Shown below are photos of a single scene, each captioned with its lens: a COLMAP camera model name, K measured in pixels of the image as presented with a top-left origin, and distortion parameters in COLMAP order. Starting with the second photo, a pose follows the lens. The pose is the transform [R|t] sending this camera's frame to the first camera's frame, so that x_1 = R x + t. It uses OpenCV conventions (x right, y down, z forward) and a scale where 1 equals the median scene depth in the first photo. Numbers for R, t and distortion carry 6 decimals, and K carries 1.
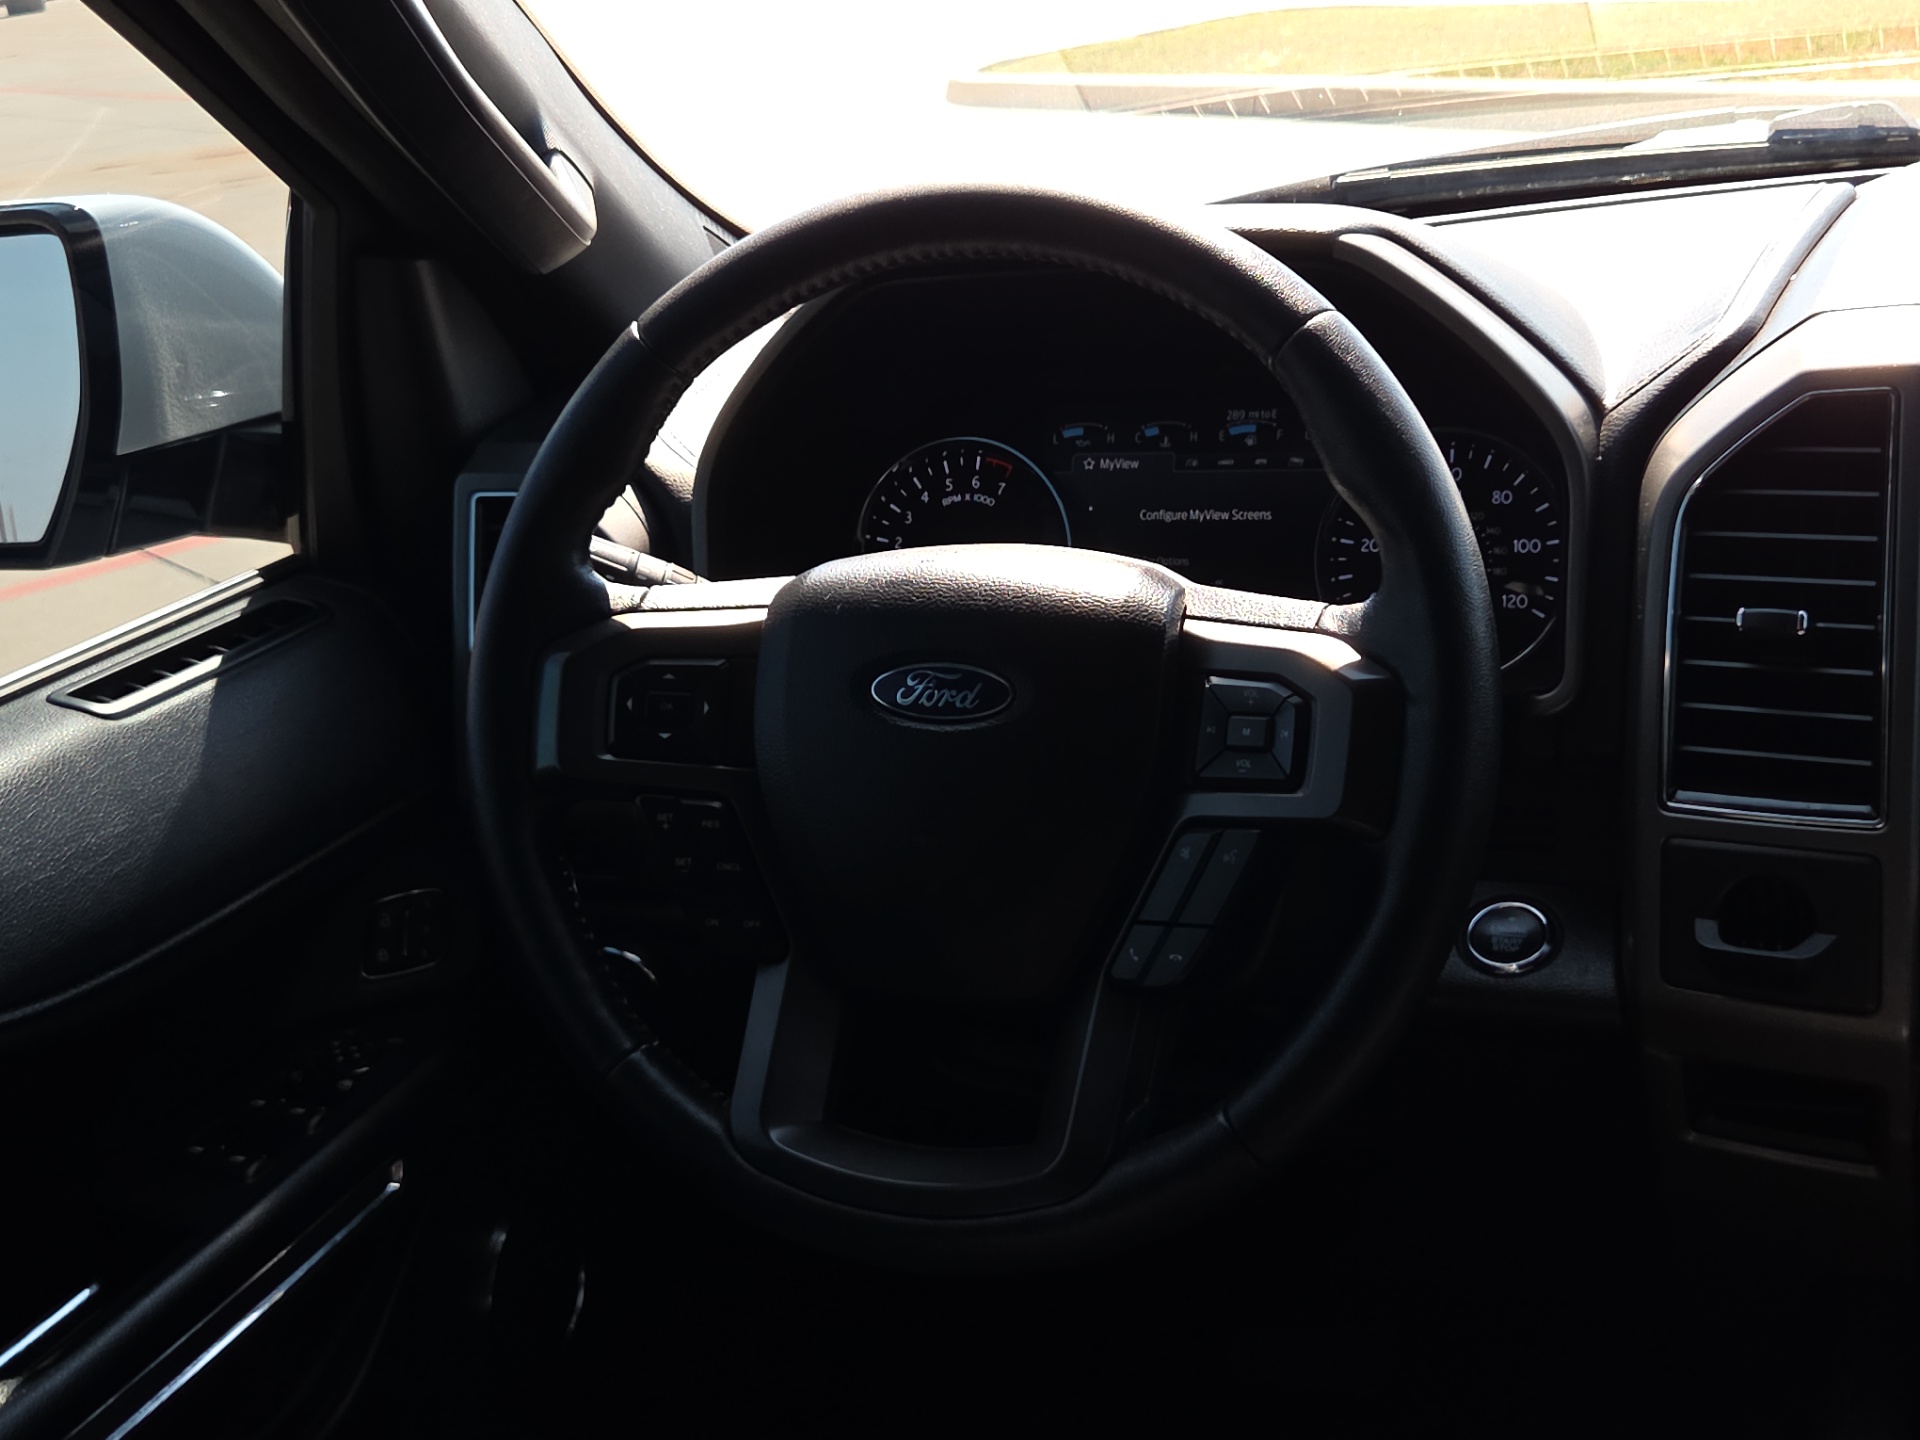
lens RADIAL K [[2566.2, 0, 984.6], [0, 2566.2, 693.4], [0, 0, 1]] dist [0.159154, -0.522107]
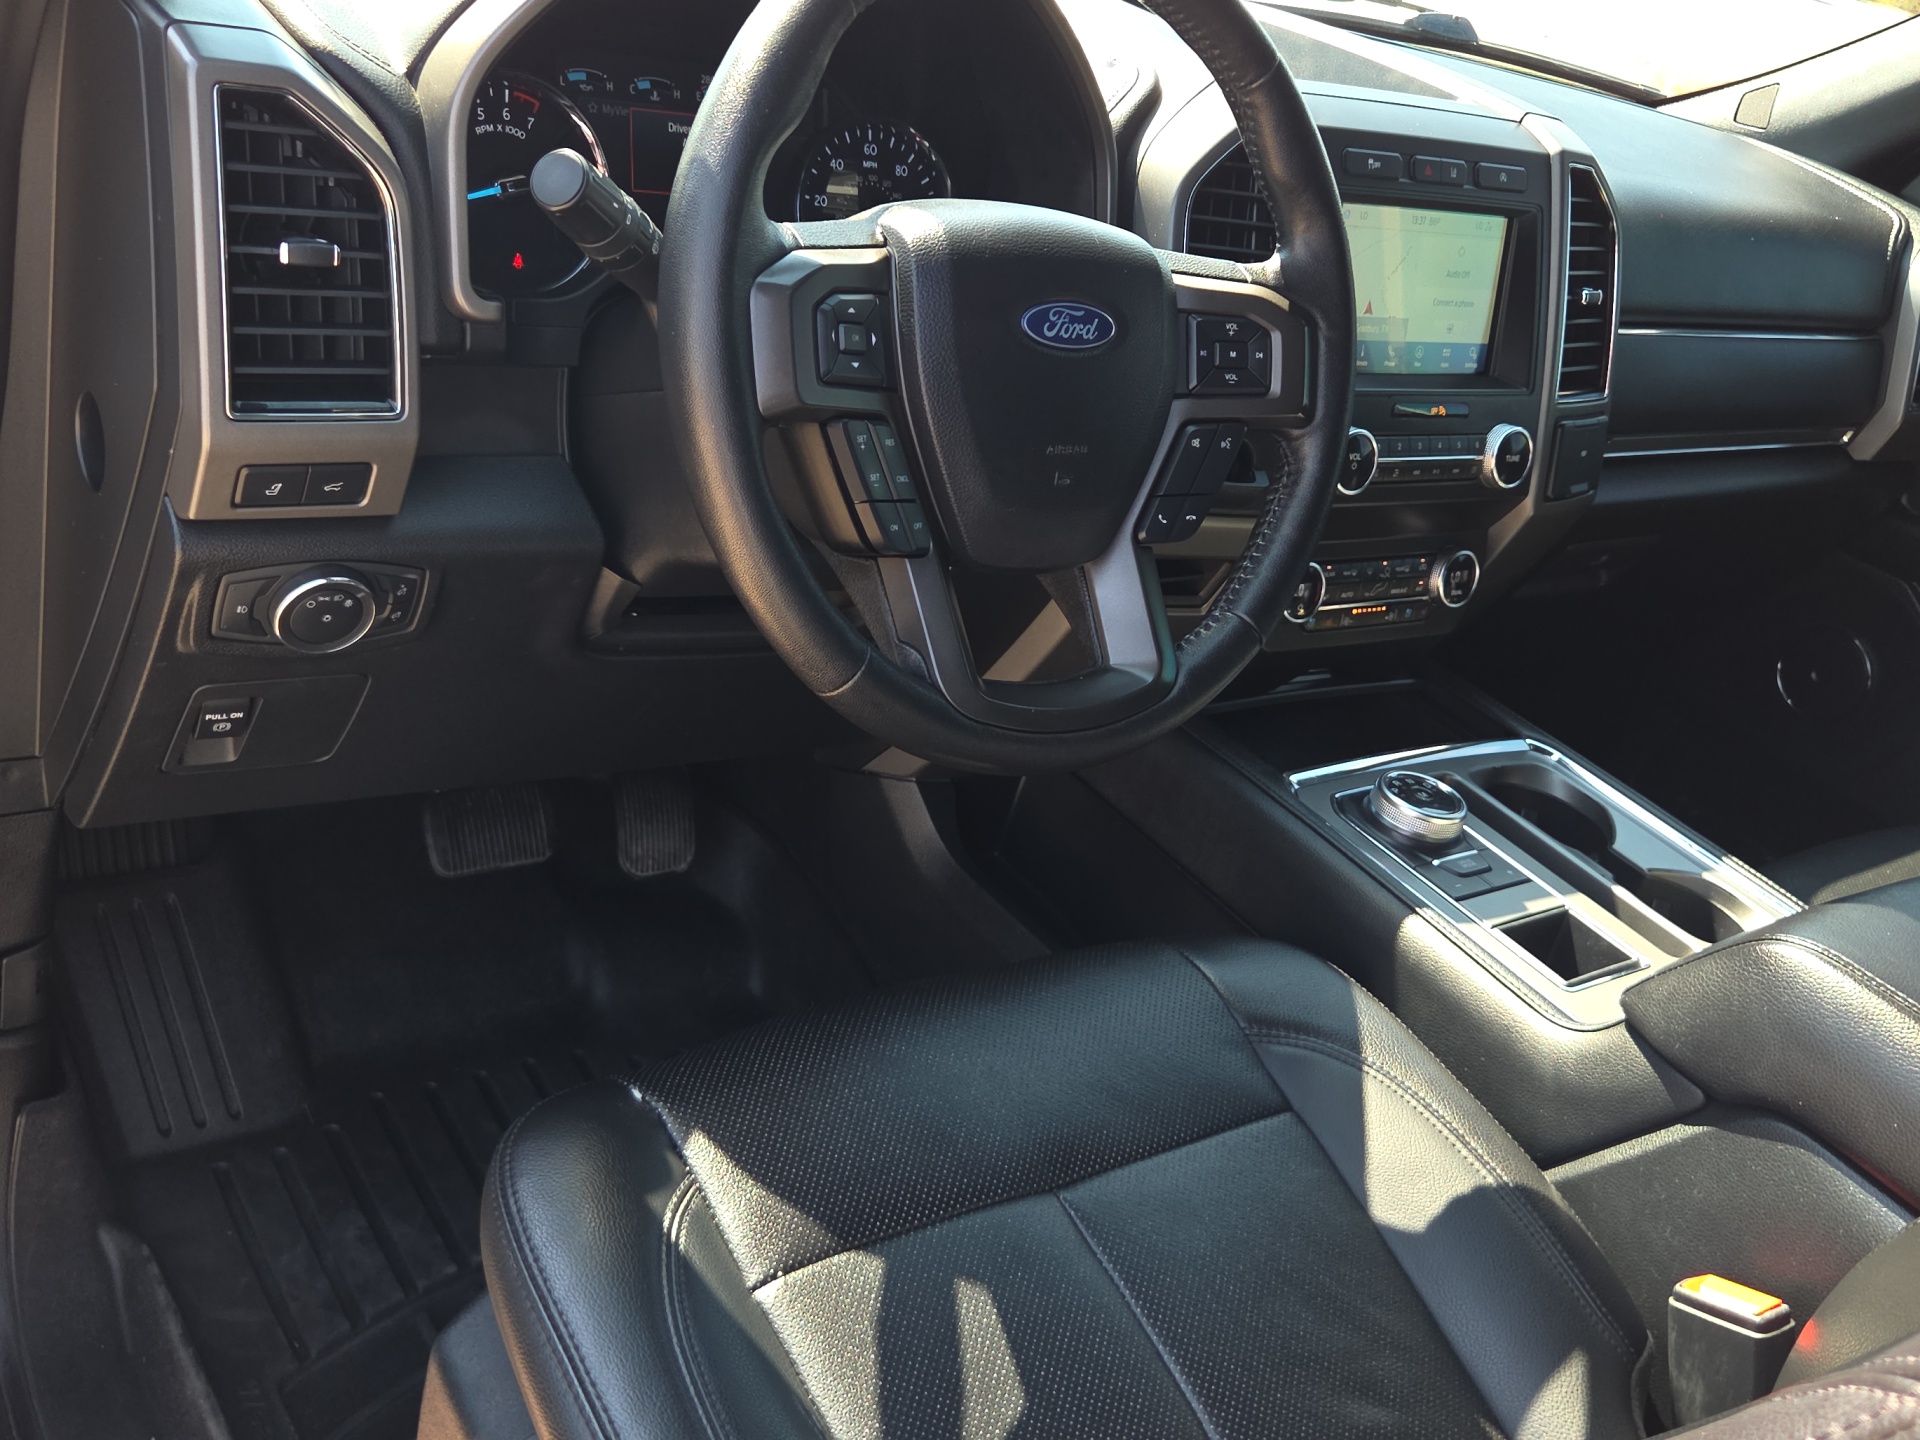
lens RADIAL K [[1919.8, 0, 961.6], [0, 1919.8, 693.9], [0, 0, 1]] dist [0.056862, -0.013090]
pose [[0.497407, -0.167265, 0.851240, -0.809677], [-0.011636, 0.979862, 0.199339, -0.010342], [-0.867440, -0.109058, 0.485443, 0.527187]]
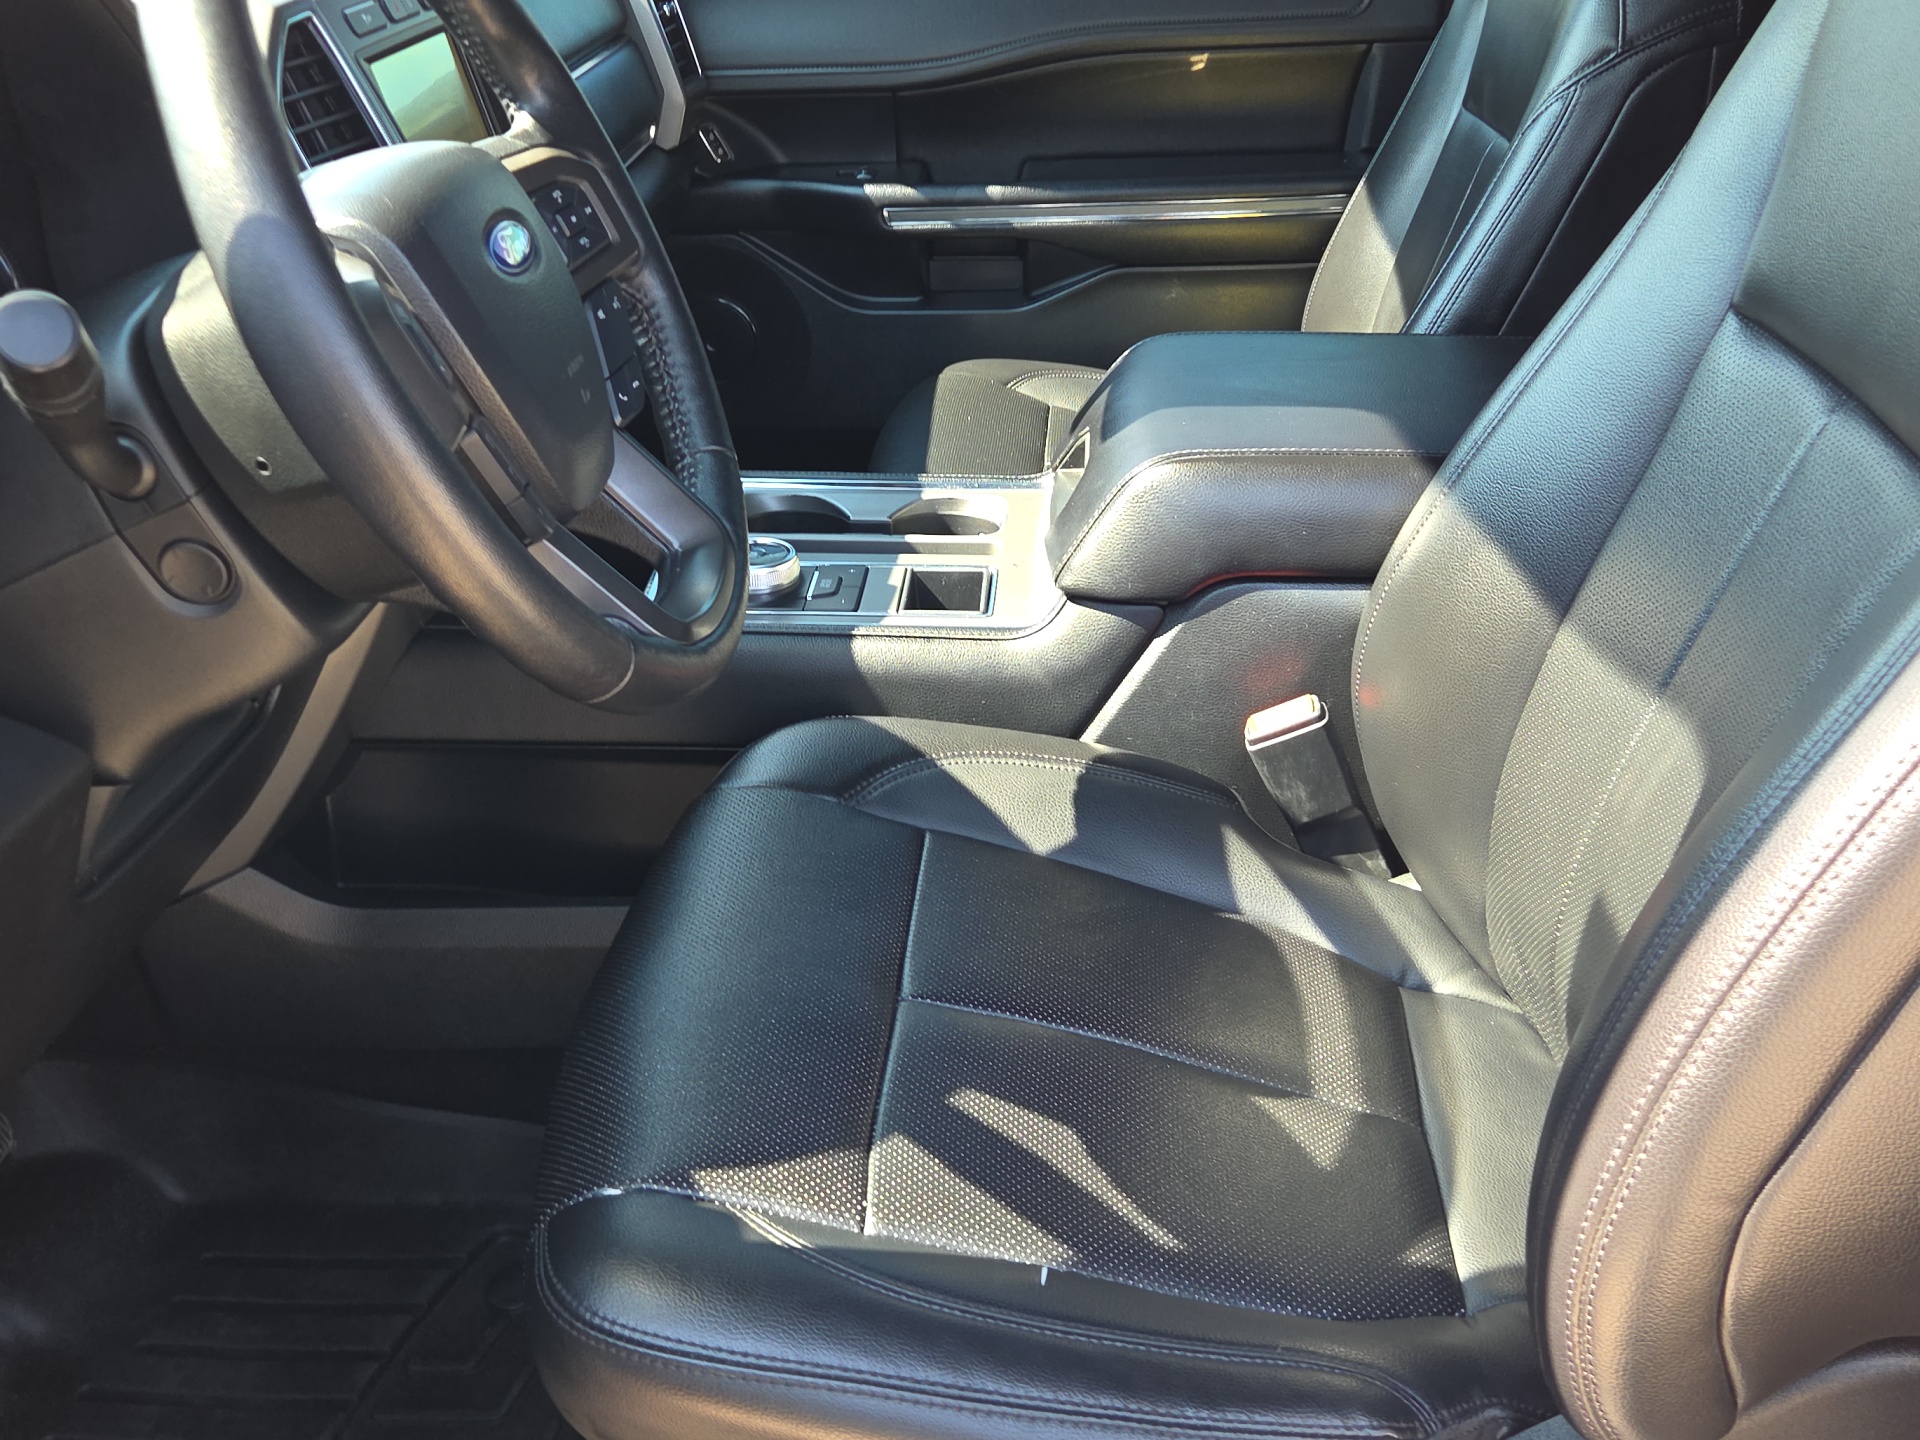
lens RADIAL K [[1919.8, 0, 961.6], [0, 1919.8, 693.9], [0, 0, 1]] dist [0.056862, -0.013090]
pose [[-0.312986, -0.308009, 0.898427, -0.874750], [0.356243, 0.838816, 0.411677, -0.111402], [-0.880415, 0.448907, -0.152812, 0.969490]]
